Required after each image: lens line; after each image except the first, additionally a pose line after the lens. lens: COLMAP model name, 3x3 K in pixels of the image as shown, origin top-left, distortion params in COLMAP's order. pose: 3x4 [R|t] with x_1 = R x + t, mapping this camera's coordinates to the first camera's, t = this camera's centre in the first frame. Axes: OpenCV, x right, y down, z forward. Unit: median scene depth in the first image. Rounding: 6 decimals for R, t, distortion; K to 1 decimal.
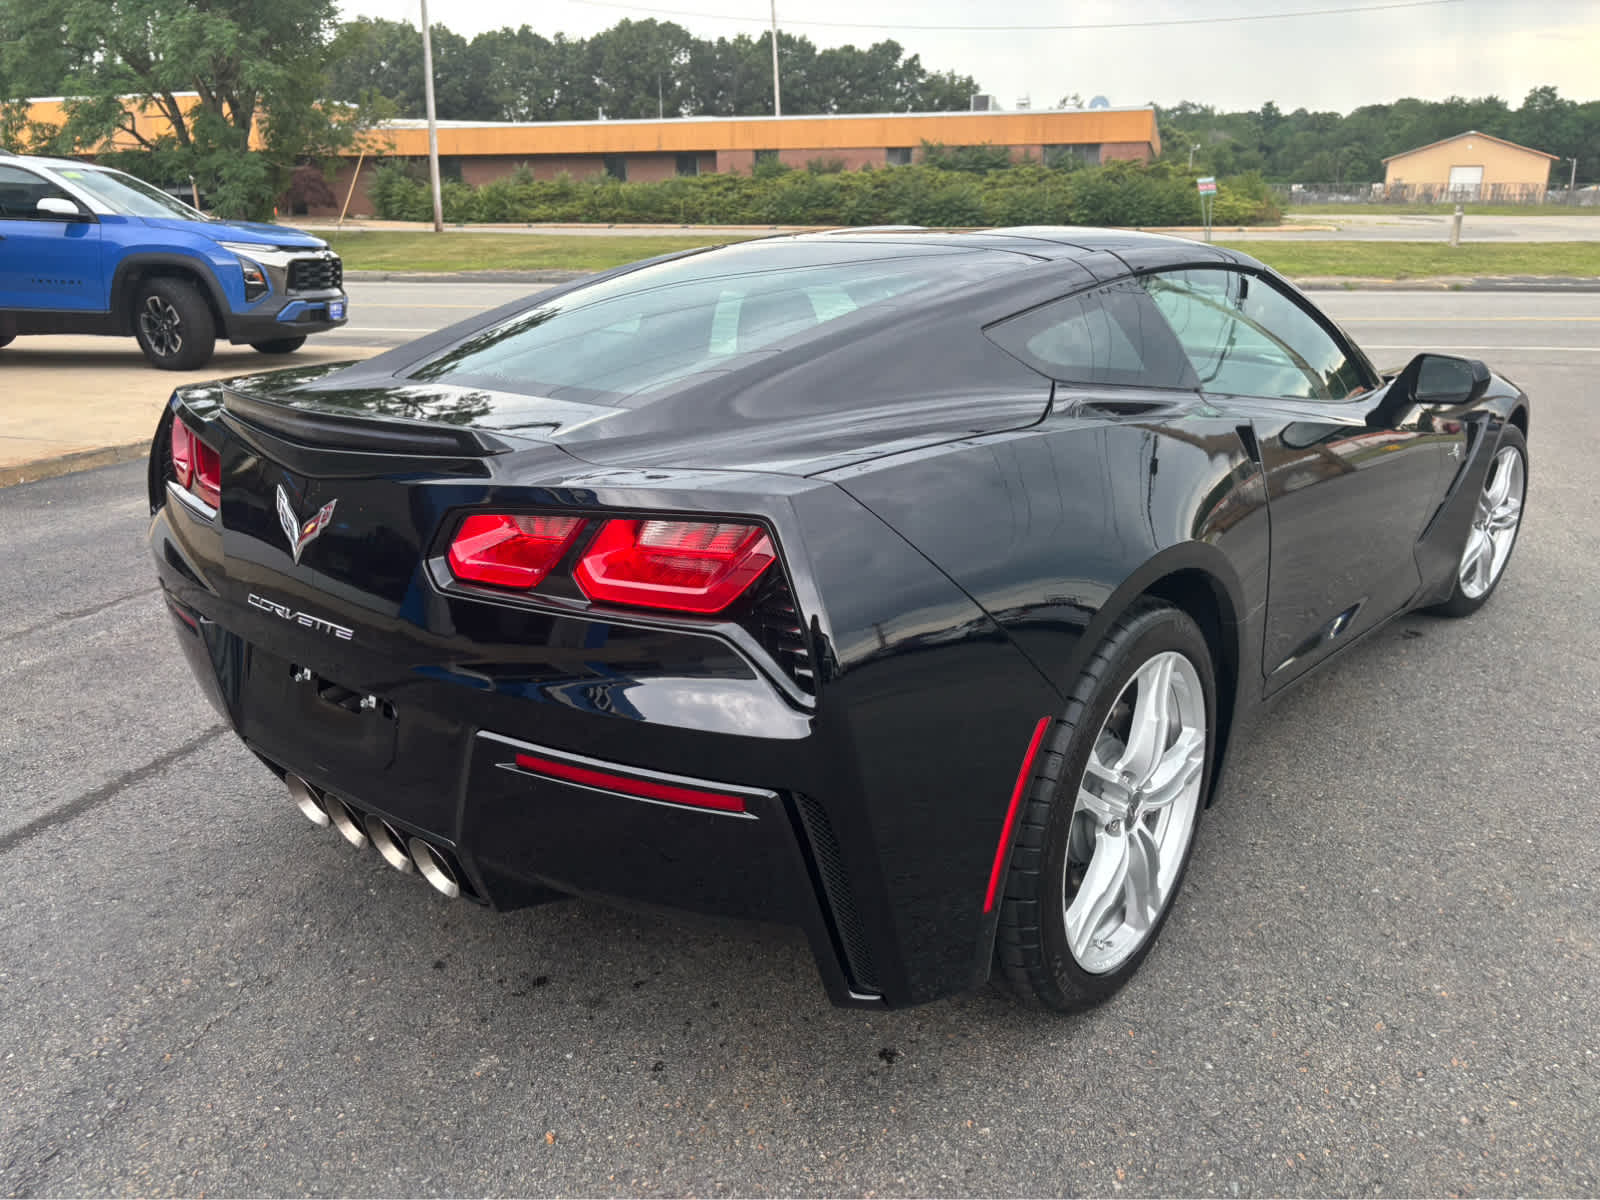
lens RADIAL K [[1204.5, 0, 800.0], [0, 1204.5, 600.0], [0, 0, 1]] dist [0.019760, -0.002013]
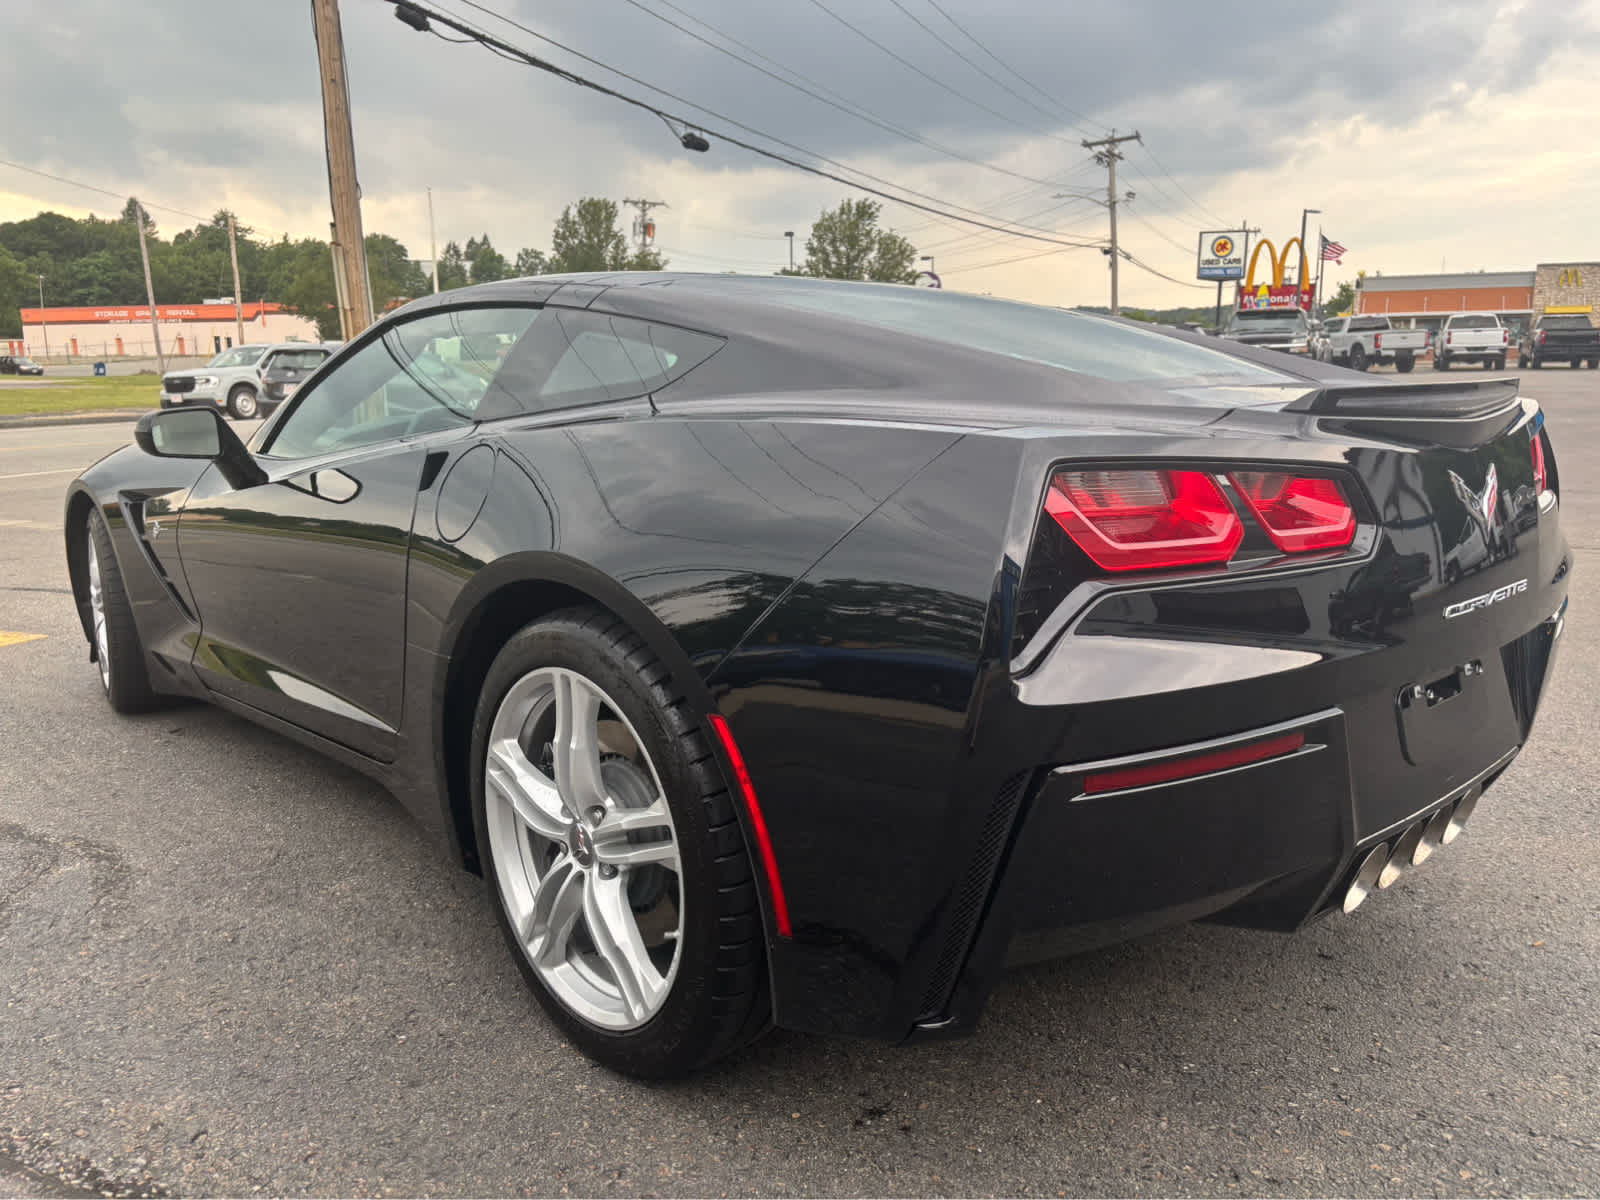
lens RADIAL K [[1197.7, 0, 804.4], [0, 1197.7, 587.3], [0, 0, 1]] dist [0.062745, -0.070666]
pose [[0.149989, -0.179827, 0.972196, -1.180997], [0.307493, 0.943038, 0.126994, -0.233546], [-0.939655, 0.279896, 0.196741, 1.097877]]
